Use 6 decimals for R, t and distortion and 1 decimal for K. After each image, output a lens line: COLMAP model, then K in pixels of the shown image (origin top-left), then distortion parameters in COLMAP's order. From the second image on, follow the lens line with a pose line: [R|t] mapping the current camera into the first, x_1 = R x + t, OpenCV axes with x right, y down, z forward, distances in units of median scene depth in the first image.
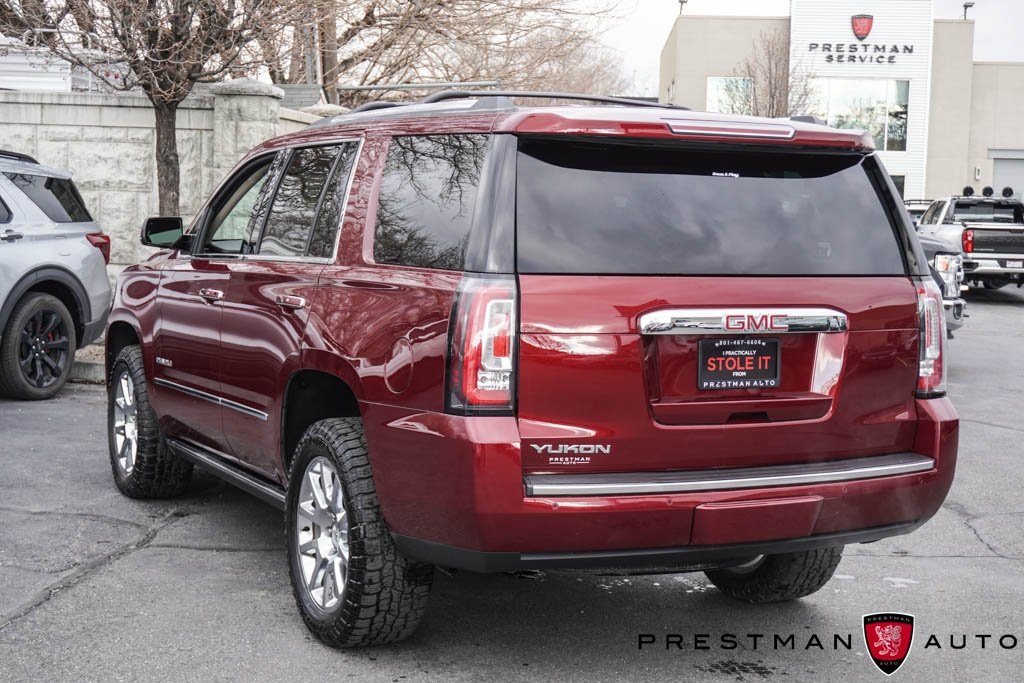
lens RADIAL K [[1575.0, 0, 511.3], [0, 1575.0, 345.3], [0, 0, 1]] dist [-0.046105, 0.000000]
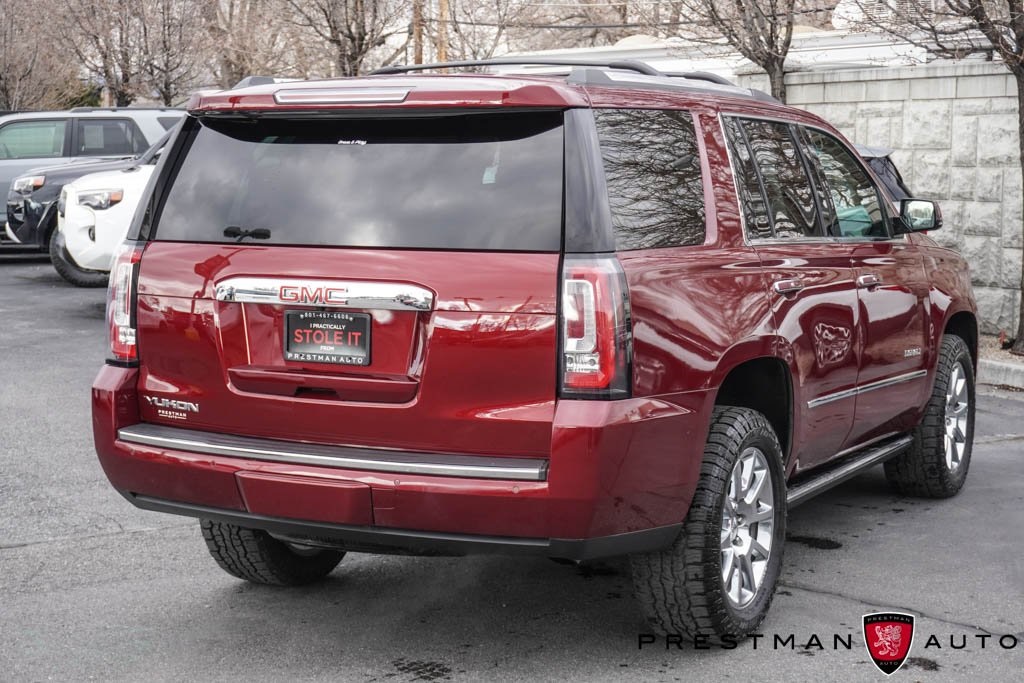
lens RADIAL K [[1723.1, 0, 508.6], [0, 1723.1, 343.1], [0, 0, 1]] dist [0.122027, 0.000000]
pose [[0.581615, 0.056851, -0.811475, 1.081241], [-0.058245, 0.997905, 0.028166, -0.021499], [0.811376, 0.030882, 0.583708, 0.471674]]
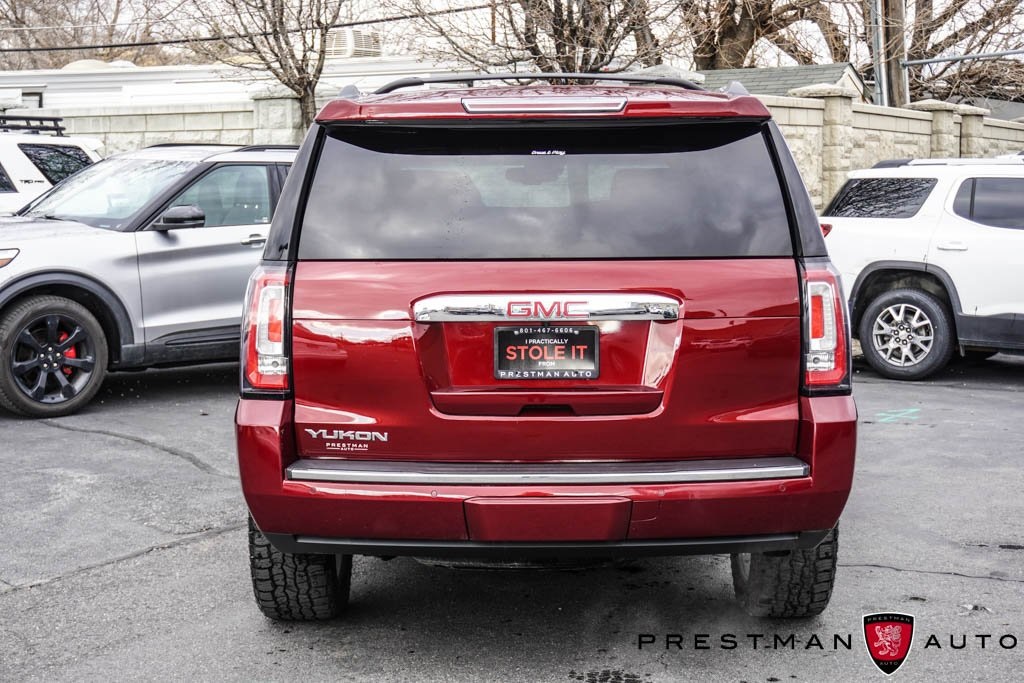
lens RADIAL K [[1575.0, 0, 507.6], [0, 1575.0, 338.1], [0, 0, 1]] dist [-0.046105, 0.000000]
pose [[0.889222, 0.009013, -0.457387, 0.559298], [-0.008326, 0.999959, 0.003517, -0.000226], [0.457400, 0.000681, 0.889261, 0.150164]]
